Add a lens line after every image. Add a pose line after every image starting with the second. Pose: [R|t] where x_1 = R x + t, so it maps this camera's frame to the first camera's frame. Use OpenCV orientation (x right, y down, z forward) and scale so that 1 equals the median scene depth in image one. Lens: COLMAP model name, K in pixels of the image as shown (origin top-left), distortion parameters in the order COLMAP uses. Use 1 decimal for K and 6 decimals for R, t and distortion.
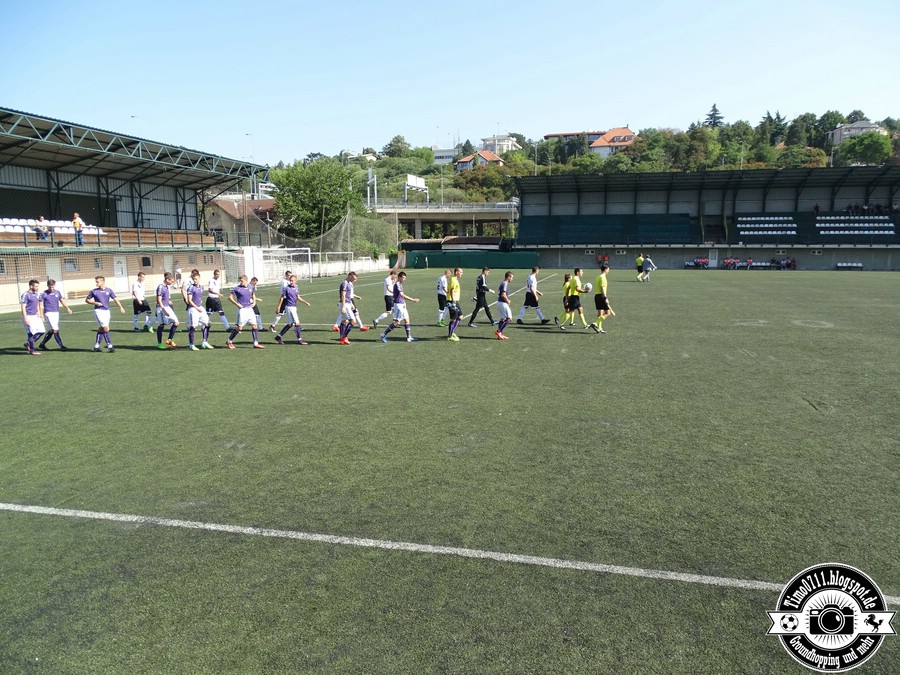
lens RADIAL K [[660.3, 0, 496.8], [0, 660.3, 337.2], [0, 0, 1]] dist [0.001349, 0.000671]
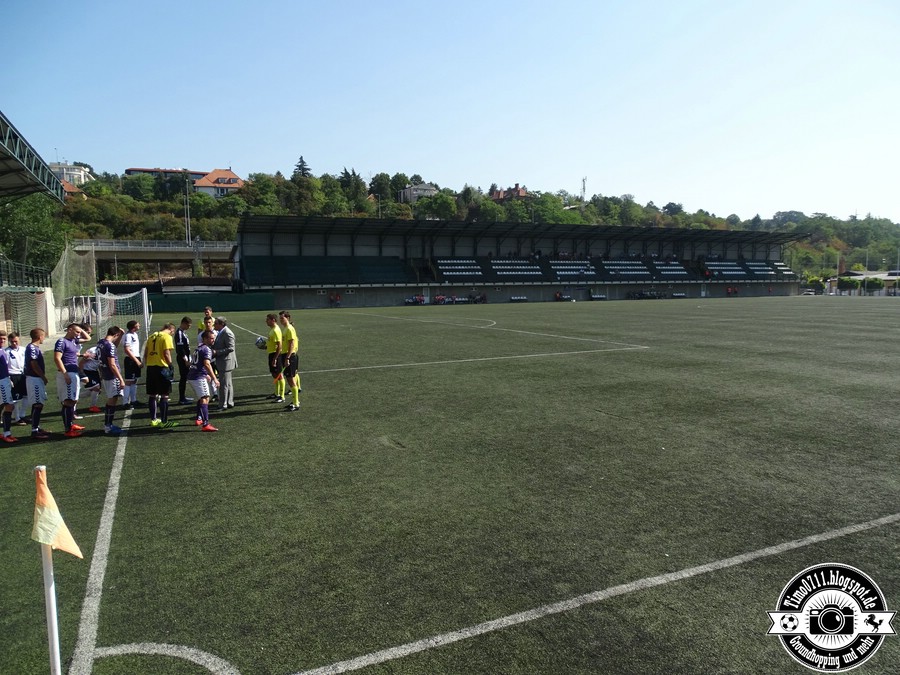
lens RADIAL K [[636.6, 0, 450.0], [0, 636.6, 337.5], [0, 0, 1]] dist [-0.002587, 0.003226]
pose [[0.794025, -0.060959, 0.604821, -0.289023], [0.095520, 0.995111, -0.025105, -0.013582], [-0.600334, 0.077707, 0.795965, 0.090974]]
